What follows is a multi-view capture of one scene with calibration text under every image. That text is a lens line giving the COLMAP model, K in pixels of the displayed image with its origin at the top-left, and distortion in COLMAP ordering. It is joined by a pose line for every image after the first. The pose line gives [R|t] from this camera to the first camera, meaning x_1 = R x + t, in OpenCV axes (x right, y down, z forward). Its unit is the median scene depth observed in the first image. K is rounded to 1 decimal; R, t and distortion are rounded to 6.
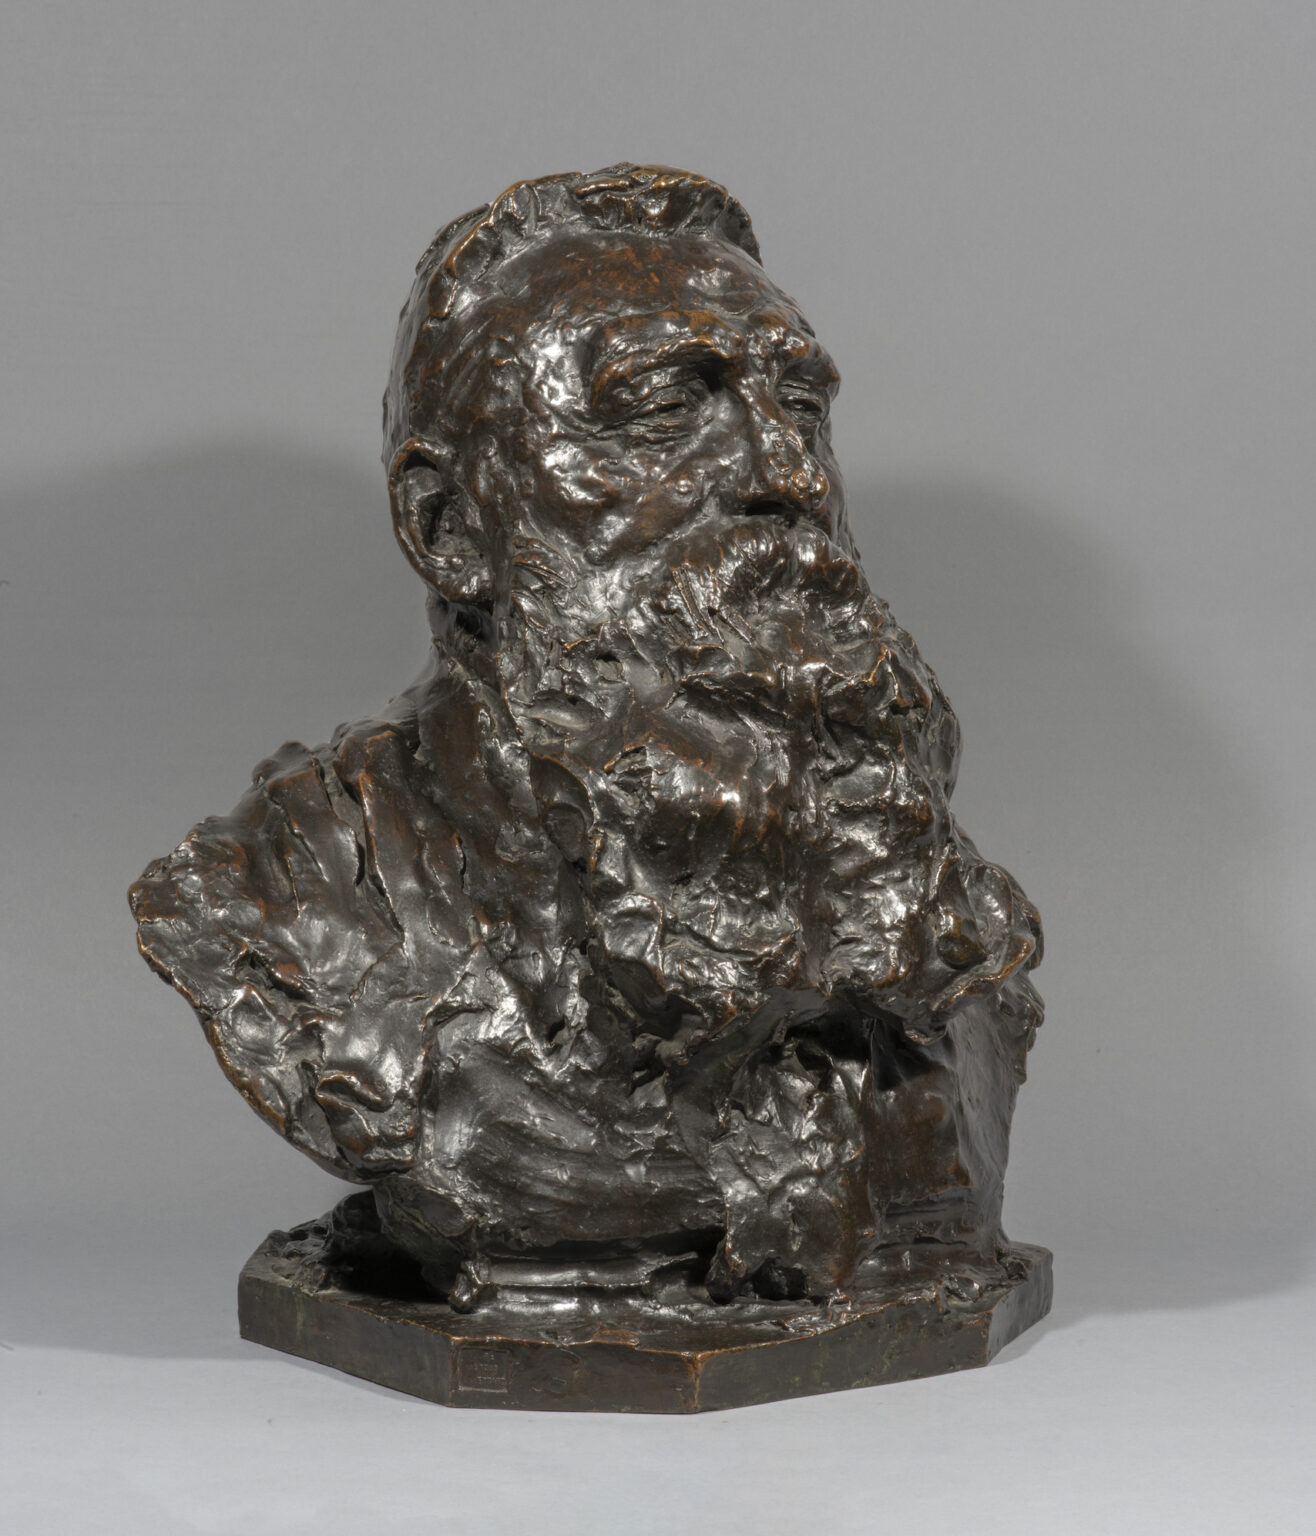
lens RADIAL K [[5223.1, 0, 658.0], [0, 5223.1, 768.0], [0, 0, 1]] dist [-0.110190, -0.109691]
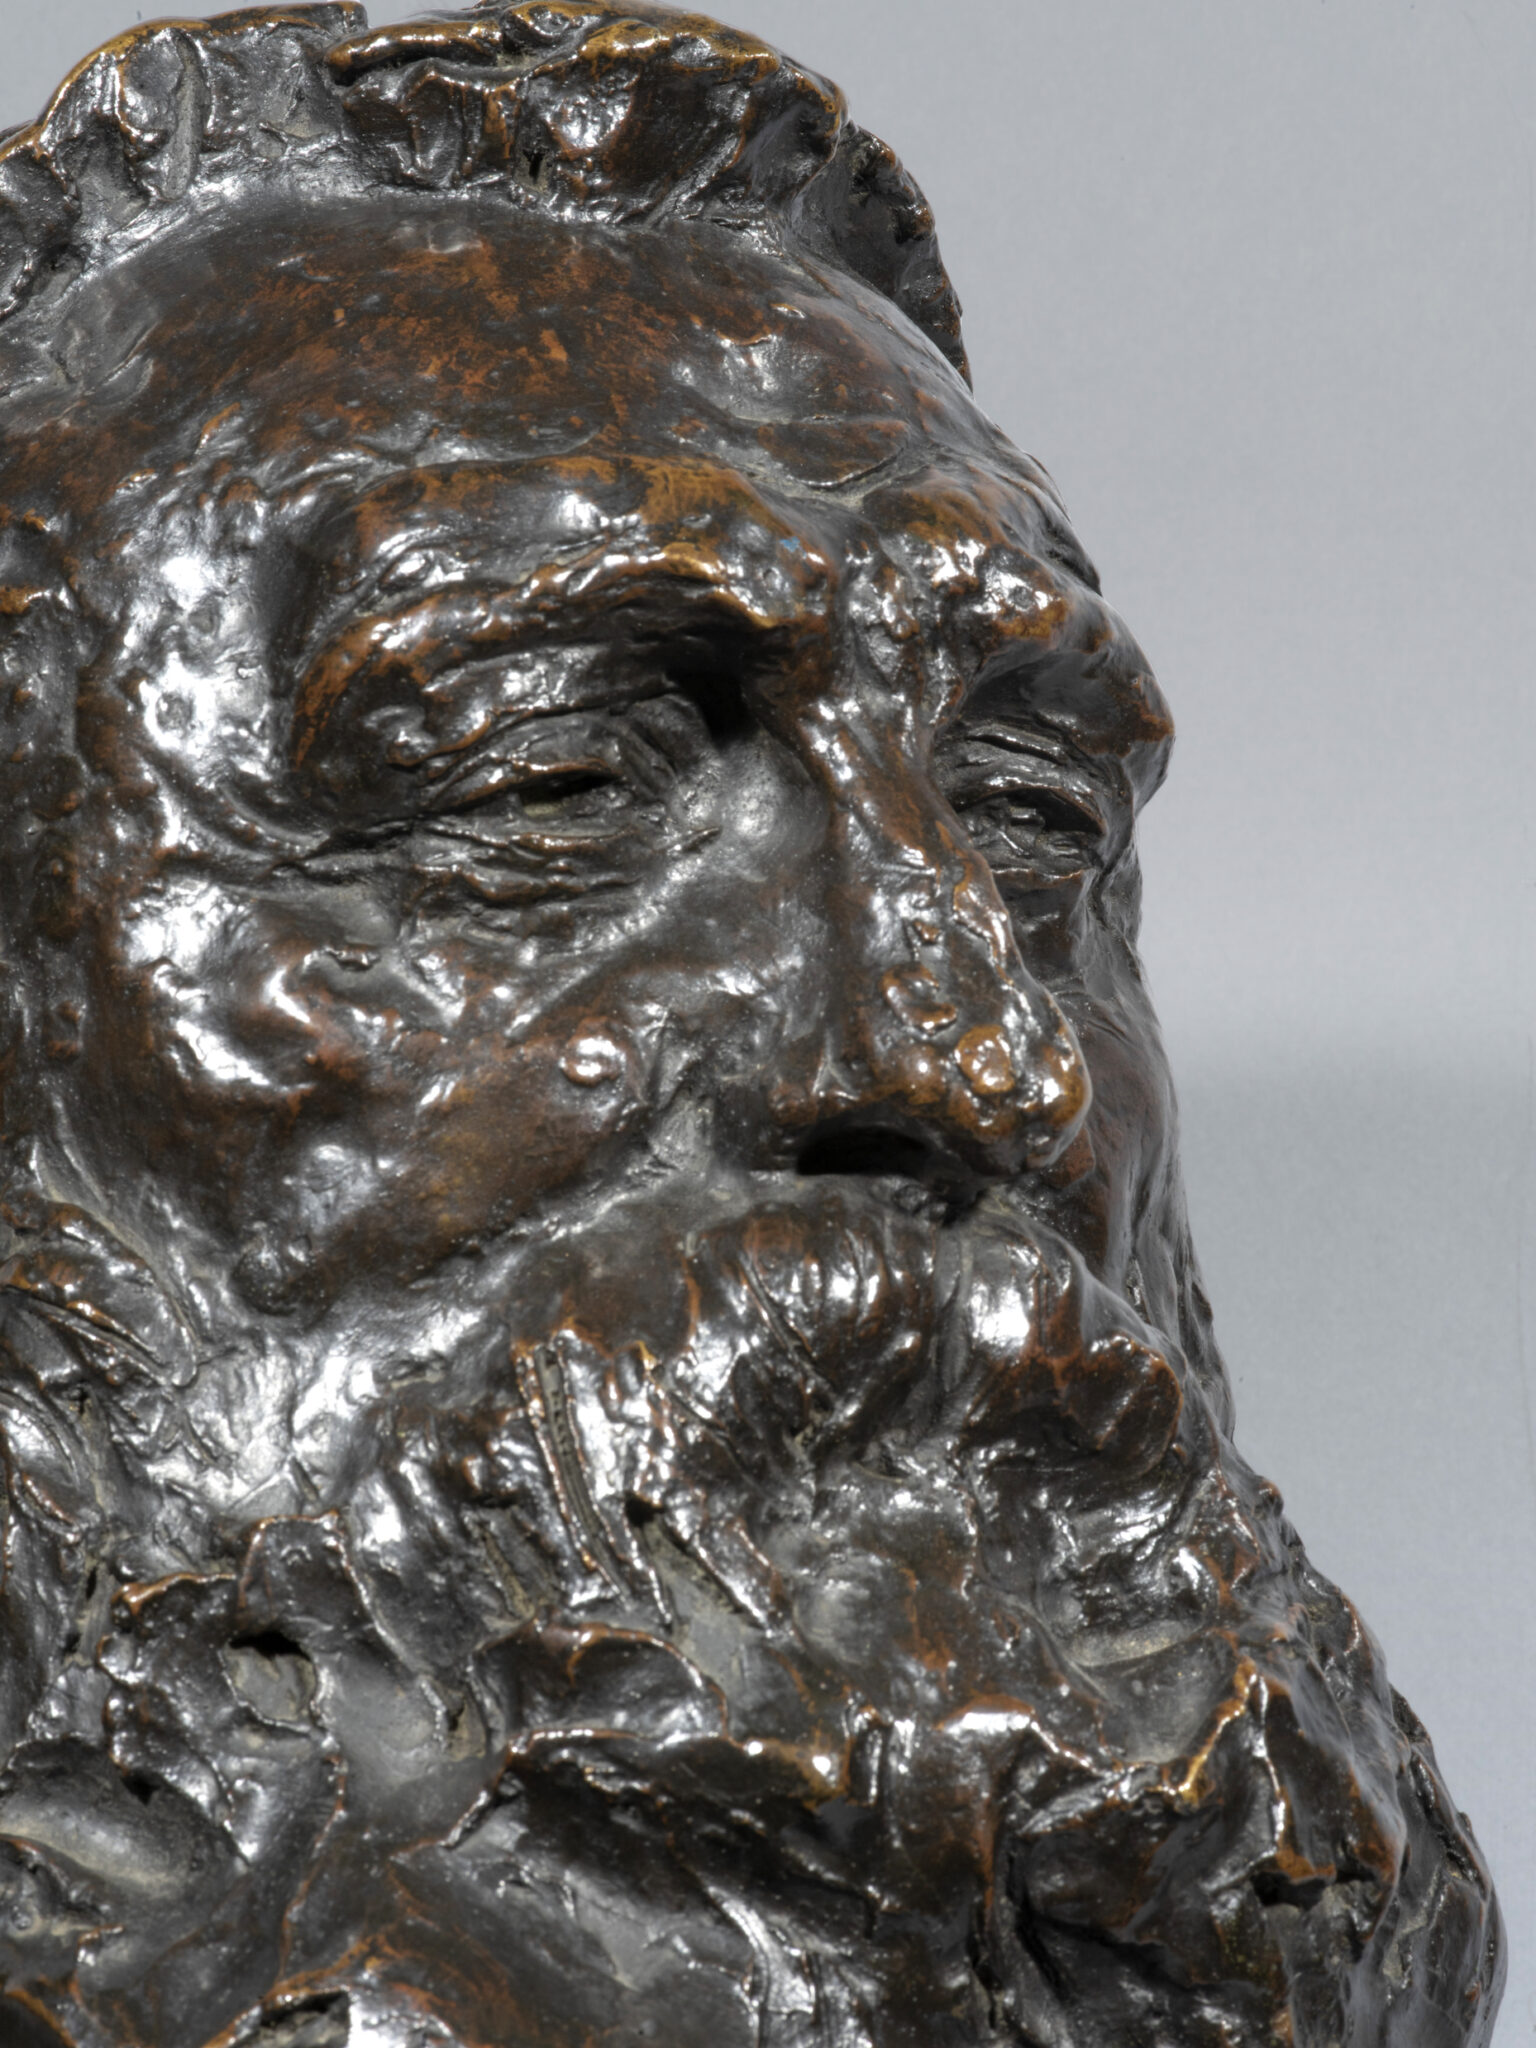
lens RADIAL K [[6501.9, 0, 768.0], [0, 6501.9, 1024.0], [0, 0, 1]] dist [0.004089, -0.922891]
pose [[0.996015, 0.062147, -0.063963, 0.037690], [-0.064981, 0.996950, -0.043224, -0.040940], [0.061082, 0.047208, 0.997016, 0.640884]]
